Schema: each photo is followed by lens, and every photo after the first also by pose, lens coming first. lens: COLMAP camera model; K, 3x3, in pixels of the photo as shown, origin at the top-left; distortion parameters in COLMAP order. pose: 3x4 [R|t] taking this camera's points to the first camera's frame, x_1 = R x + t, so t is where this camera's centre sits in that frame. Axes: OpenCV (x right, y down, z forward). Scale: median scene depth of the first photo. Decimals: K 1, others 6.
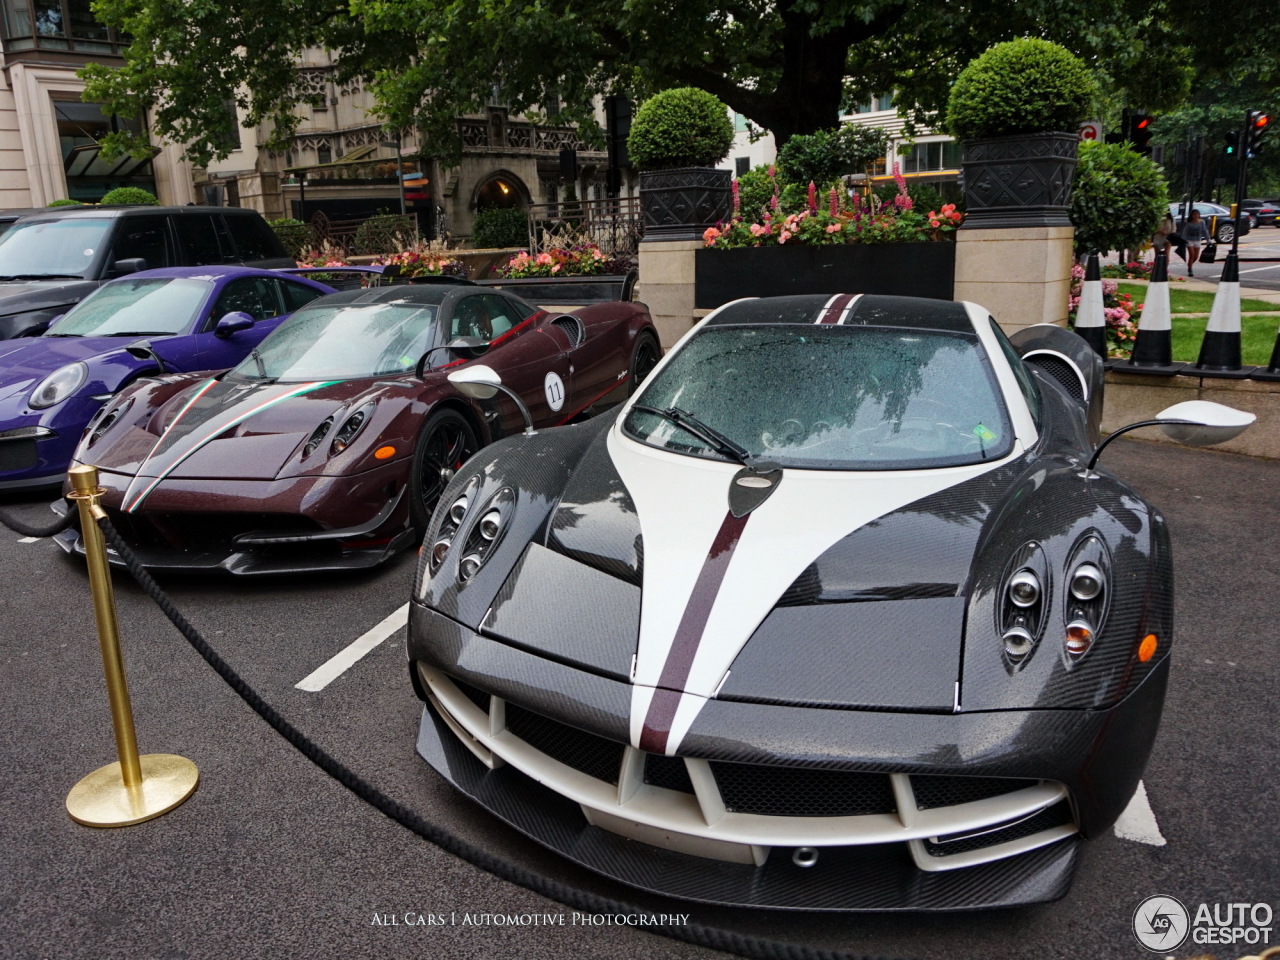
lens RADIAL K [[953.7, 0, 563.2], [0, 953.7, 470.6], [0, 0, 1]] dist [-0.052962, 0.020504]
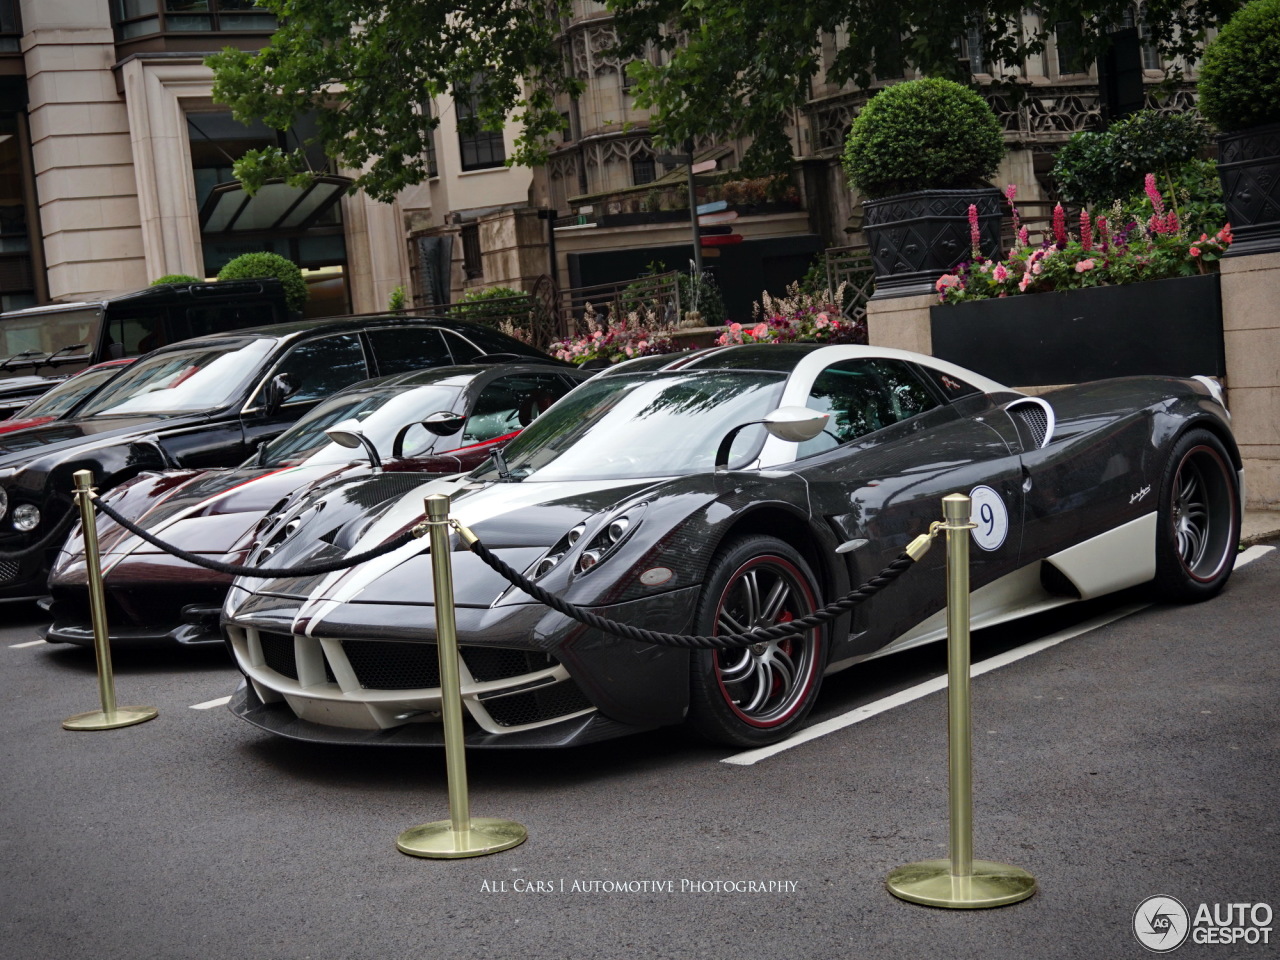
lens RADIAL K [[2015.5, 0, 603.1], [0, 2015.5, 501.5], [0, 0, 1]] dist [0.012032, 0.000000]
pose [[0.954867, -0.021740, -0.296238, 0.344534], [-0.021398, 0.989692, -0.141604, 0.121263], [0.296263, 0.141551, 0.944559, -0.438201]]
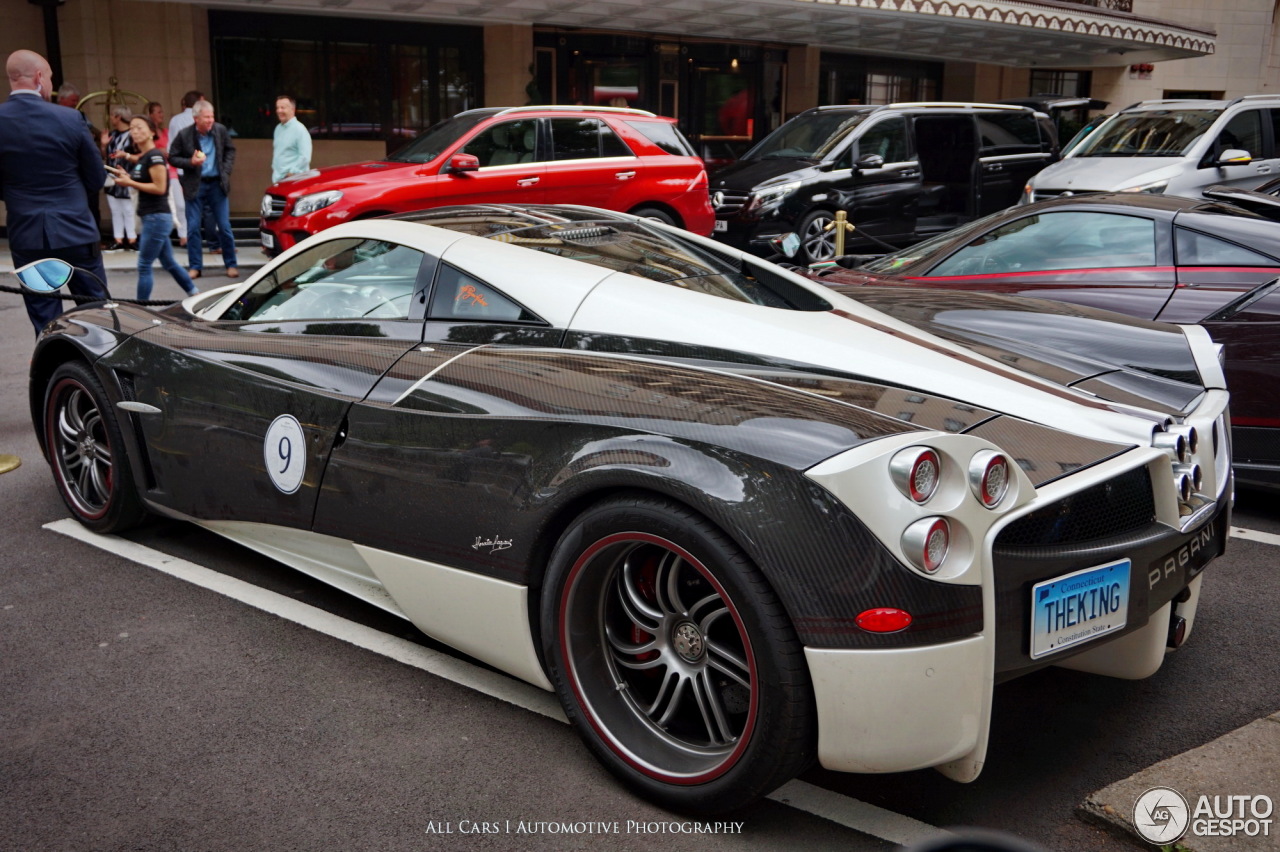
lens RADIAL K [[1195.1, 0, 639.4], [0, 1195.1, 423.9], [0, 0, 1]] dist [0.003959, 0.000000]
pose [[-0.268095, 0.262905, -0.926826, 0.606810], [-0.226319, 0.917934, 0.325848, -0.177031], [0.936432, 0.297117, -0.186593, 0.627251]]
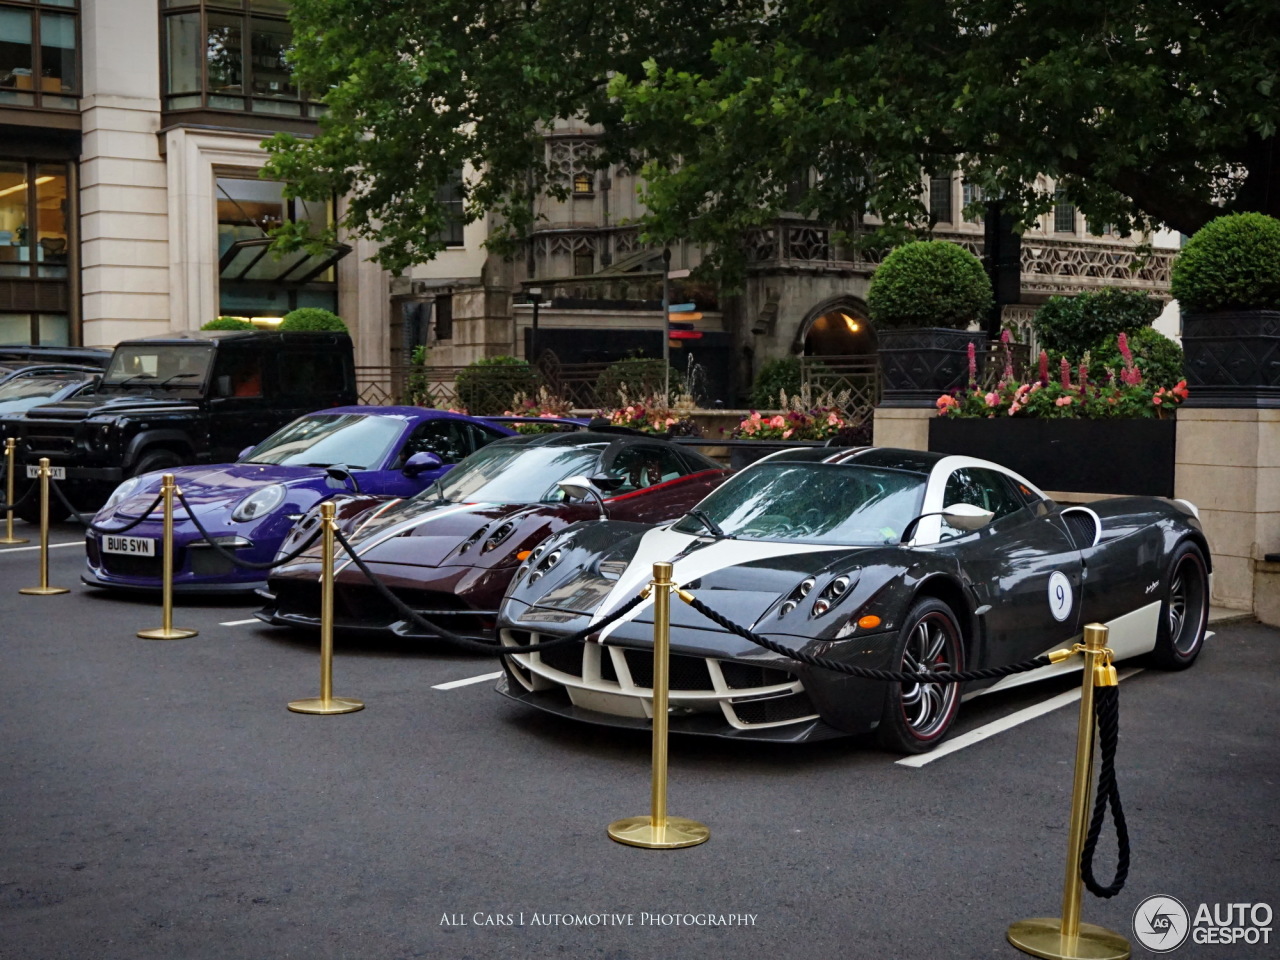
lens RADIAL K [[1712.9, 0, 633.3], [0, 1712.9, 489.6], [0, 0, 1]] dist [0.004105, 0.000000]
pose [[0.975960, 0.061035, -0.209229, 0.208314], [-0.098699, 0.979680, -0.174601, 0.138060], [0.194320, 0.191055, 0.962153, -0.575148]]
